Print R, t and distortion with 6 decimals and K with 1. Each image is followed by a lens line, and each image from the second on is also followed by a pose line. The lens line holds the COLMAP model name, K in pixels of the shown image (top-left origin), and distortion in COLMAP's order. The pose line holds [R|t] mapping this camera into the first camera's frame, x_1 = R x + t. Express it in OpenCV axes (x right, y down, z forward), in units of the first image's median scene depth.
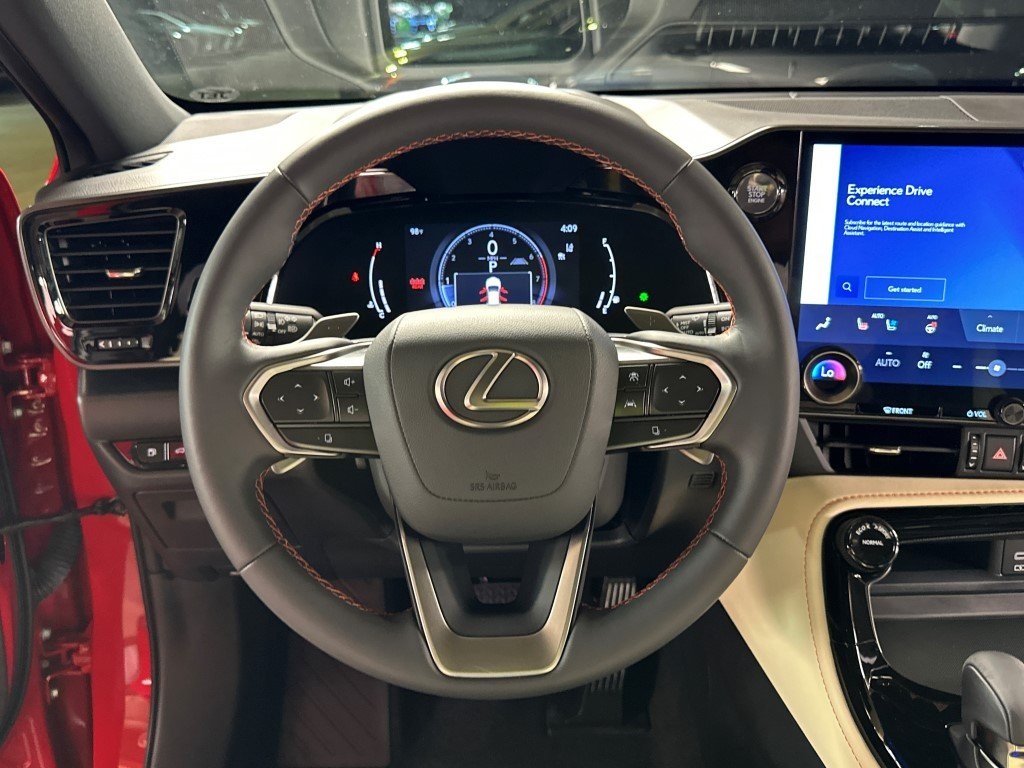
lens RADIAL K [[850.8, 0, 516.1], [0, 850.8, 375.4], [0, 0, 1]] dist [0.141293, -0.331228]
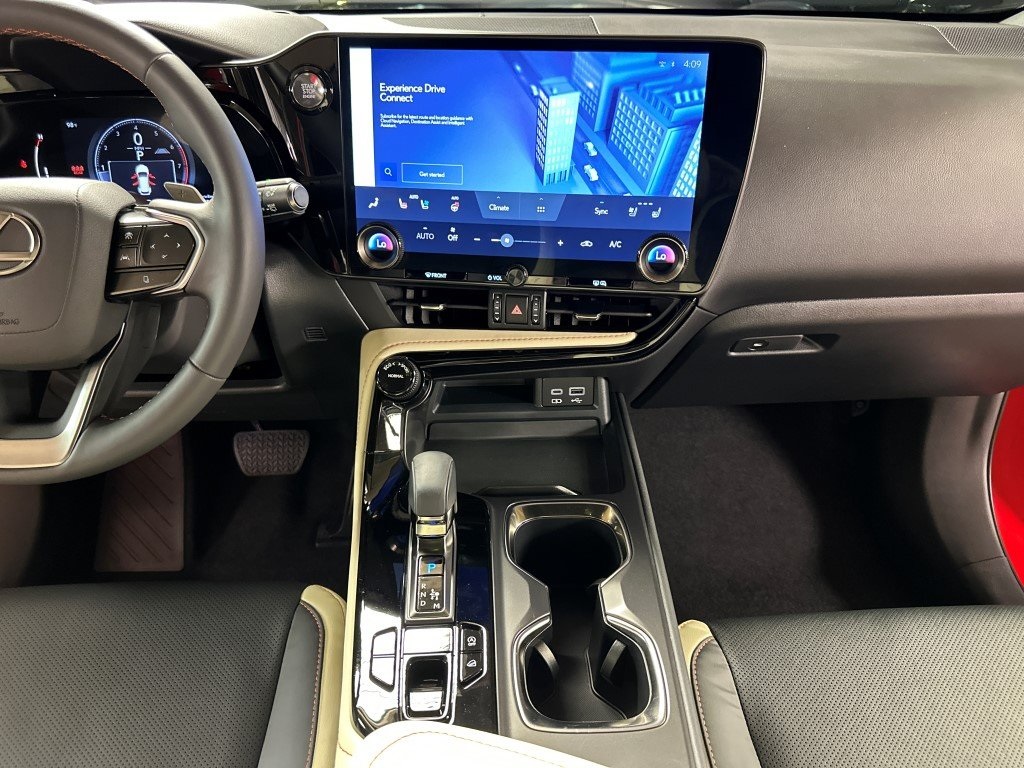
lens RADIAL K [[721.3, 0, 509.6], [0, 721.3, 385.1], [0, 0, 1]] dist [0.143142, -0.290137]
pose [[0.999867, 0.001048, 0.016247, 0.543985], [-0.003271, 0.990509, 0.137410, 0.055252], [-0.015949, -0.137445, 0.990381, -0.076124]]
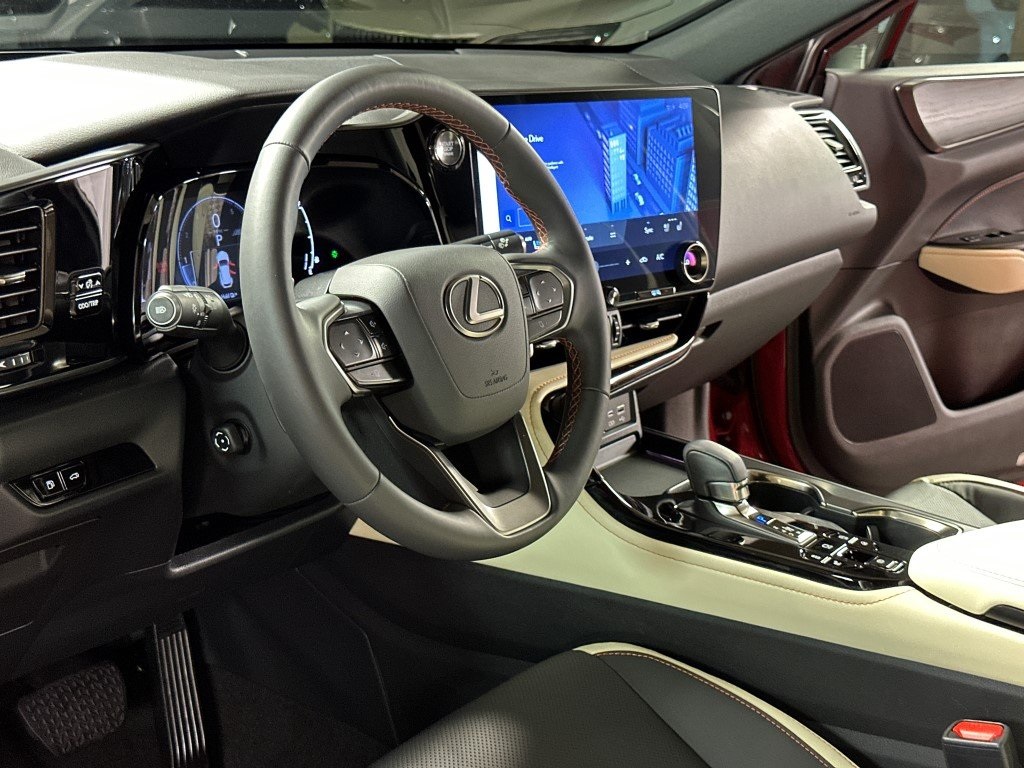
lens RADIAL K [[1473.7, 0, 512.0], [0, 1473.7, 384.0], [0, 0, 1]] dist [0.144889, -0.073449]
pose [[0.603663, -0.182510, 0.776068, -1.314336], [0.228887, 0.972138, 0.050581, 0.022411], [-0.763677, 0.147099, 0.628618, -0.305901]]
